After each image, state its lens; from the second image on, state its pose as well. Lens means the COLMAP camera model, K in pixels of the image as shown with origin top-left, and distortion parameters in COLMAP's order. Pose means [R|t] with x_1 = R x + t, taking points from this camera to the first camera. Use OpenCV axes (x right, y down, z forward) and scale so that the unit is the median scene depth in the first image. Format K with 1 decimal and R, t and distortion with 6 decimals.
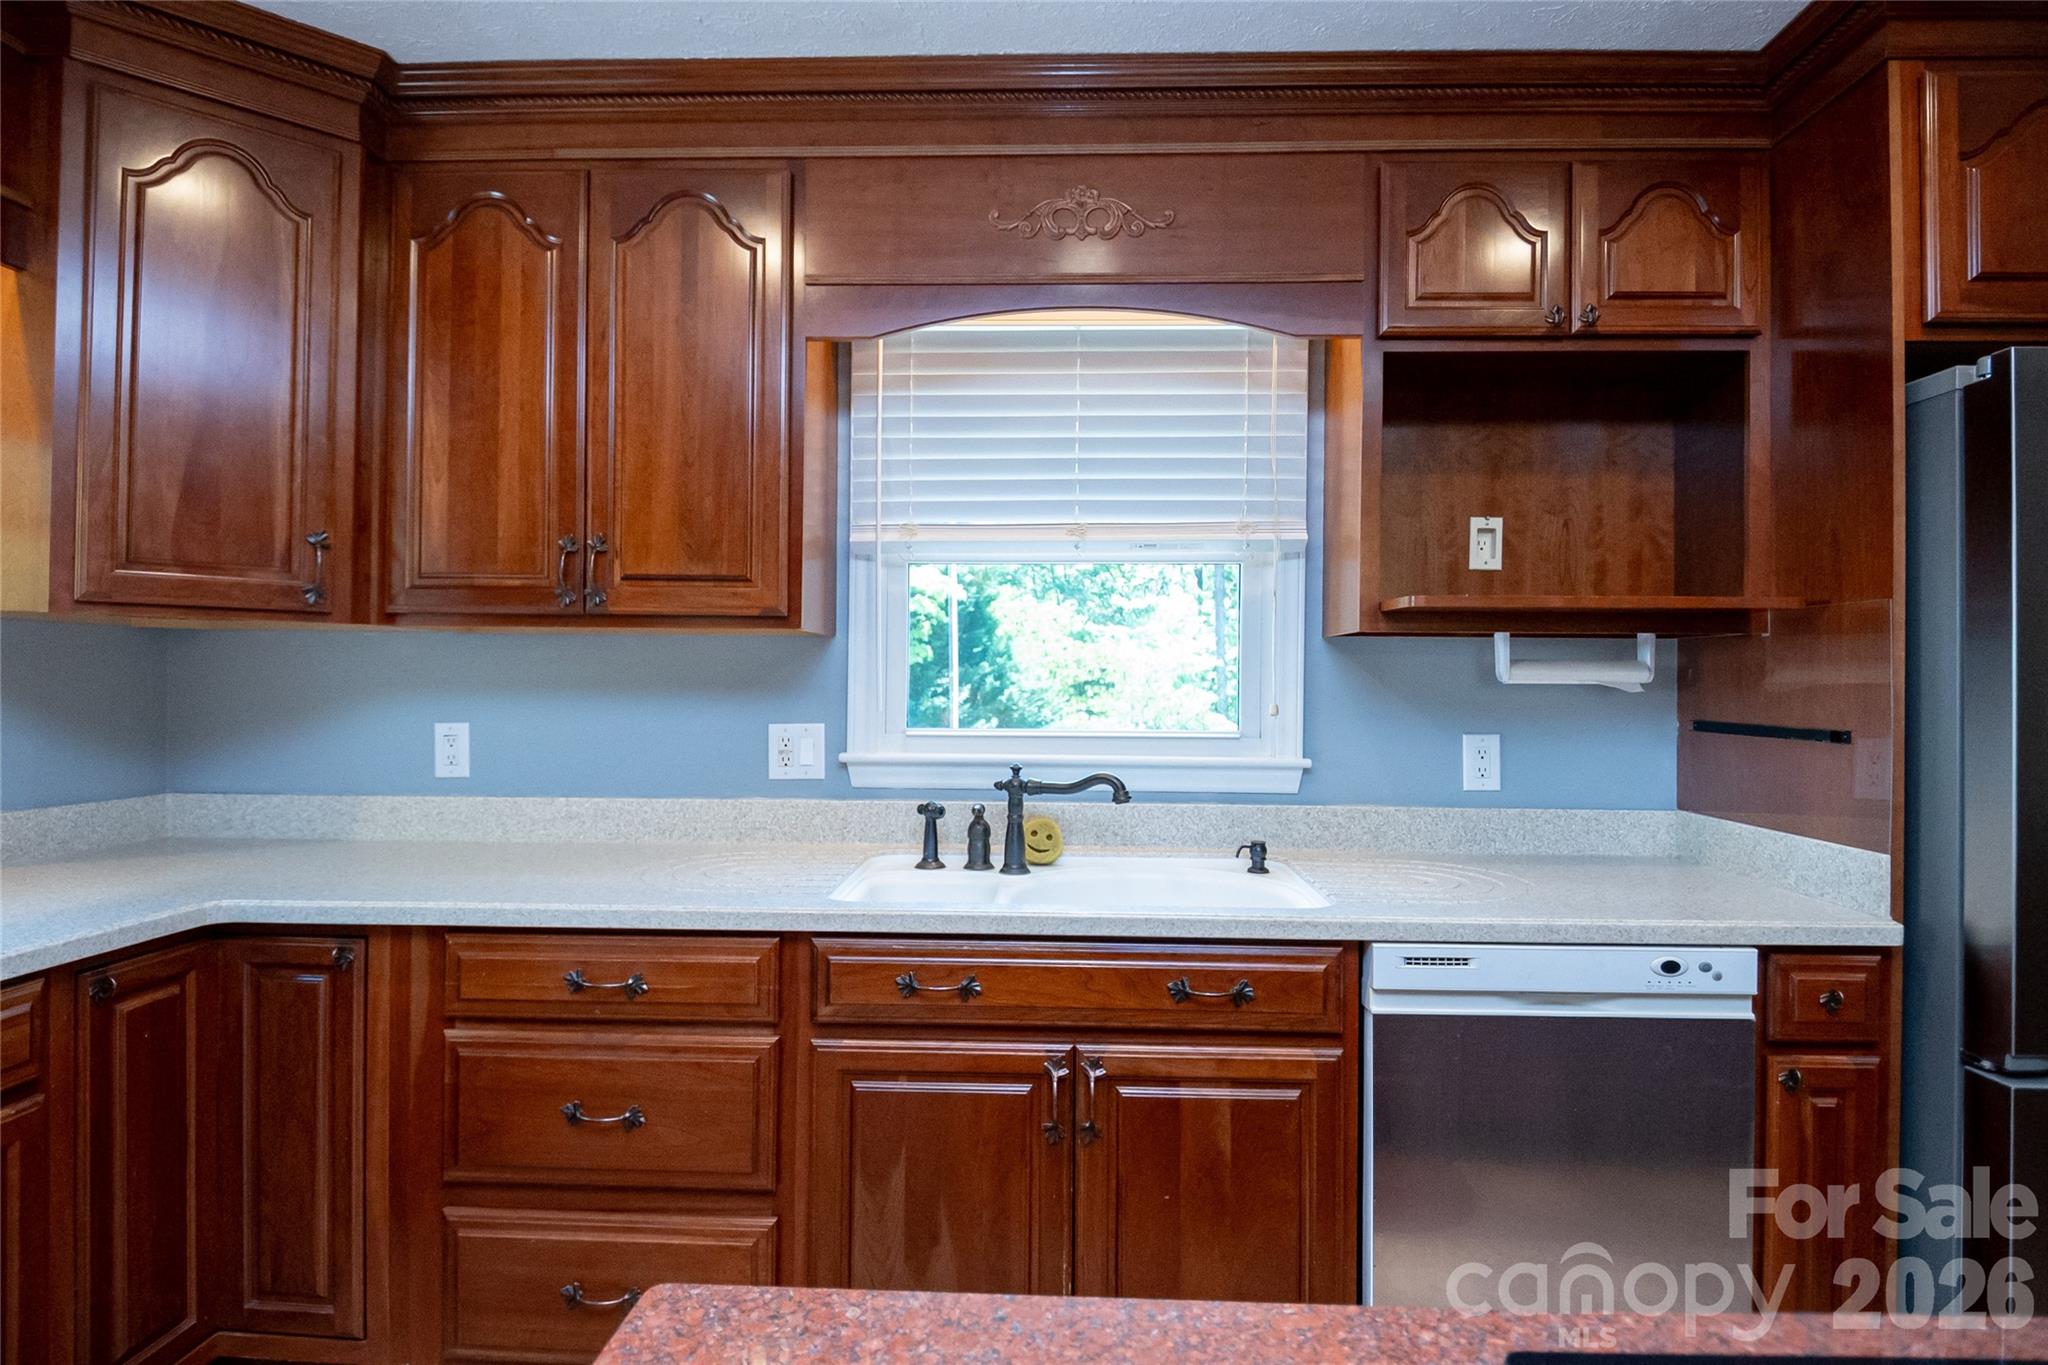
lens RADIAL K [[1069.0, 0, 1019.7], [0, 1069.0, 674.2], [0, 0, 1]] dist [0.021989, -0.029972]
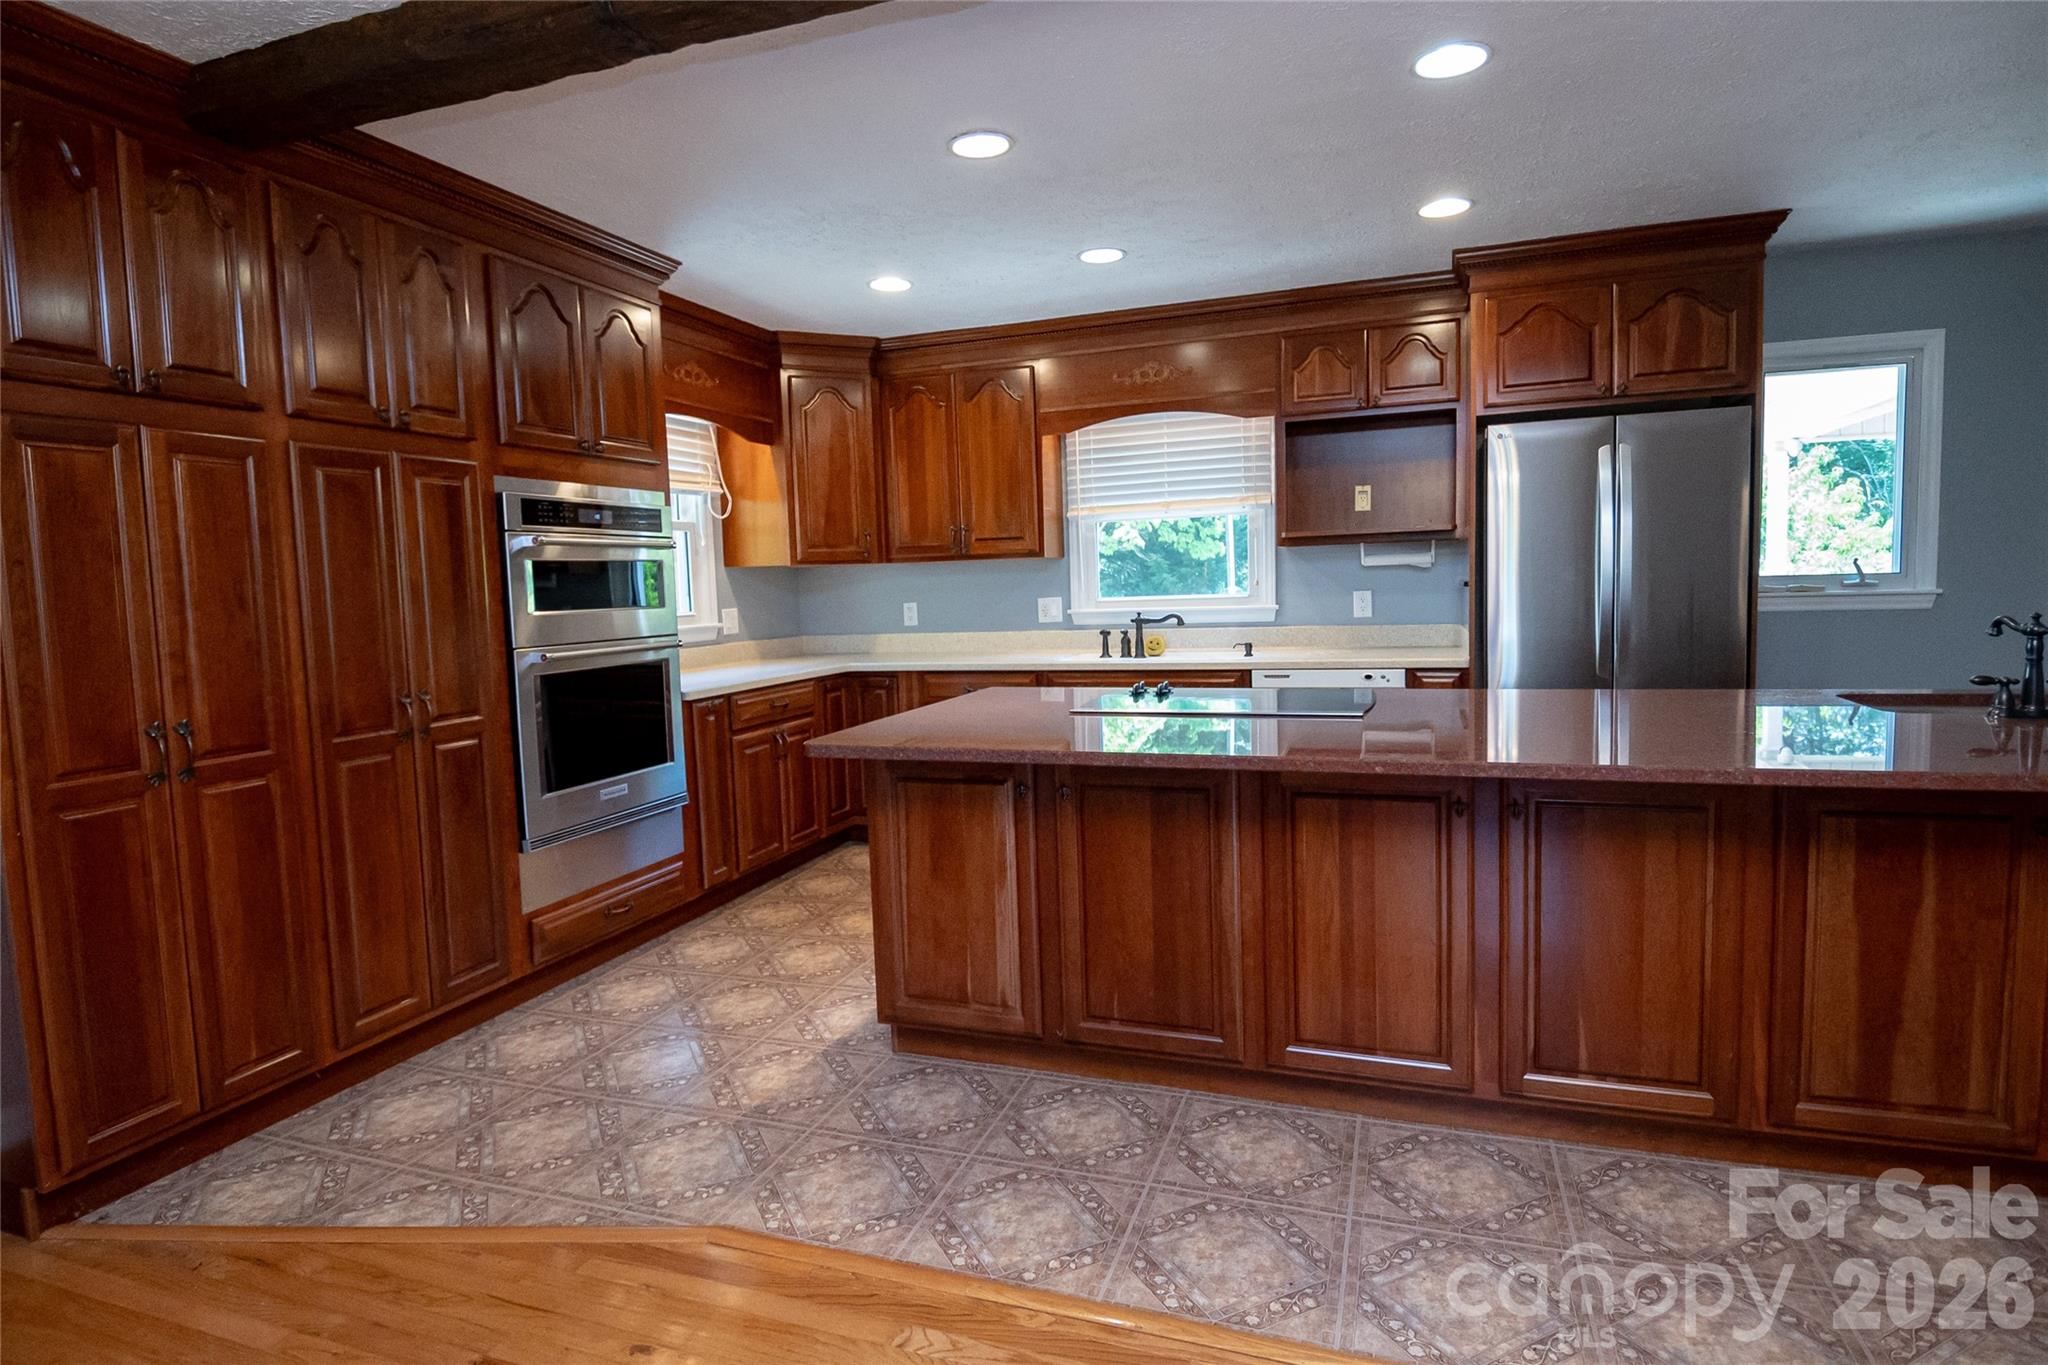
lens RADIAL K [[1069.0, 0, 1019.7], [0, 1069.0, 674.2], [0, 0, 1]] dist [0.021989, -0.029972]
pose [[0.950500, -0.014042, -0.310407, 0.448076], [0.044829, 0.994724, 0.092272, -0.004300], [0.307474, -0.101620, 0.946115, -1.219426]]
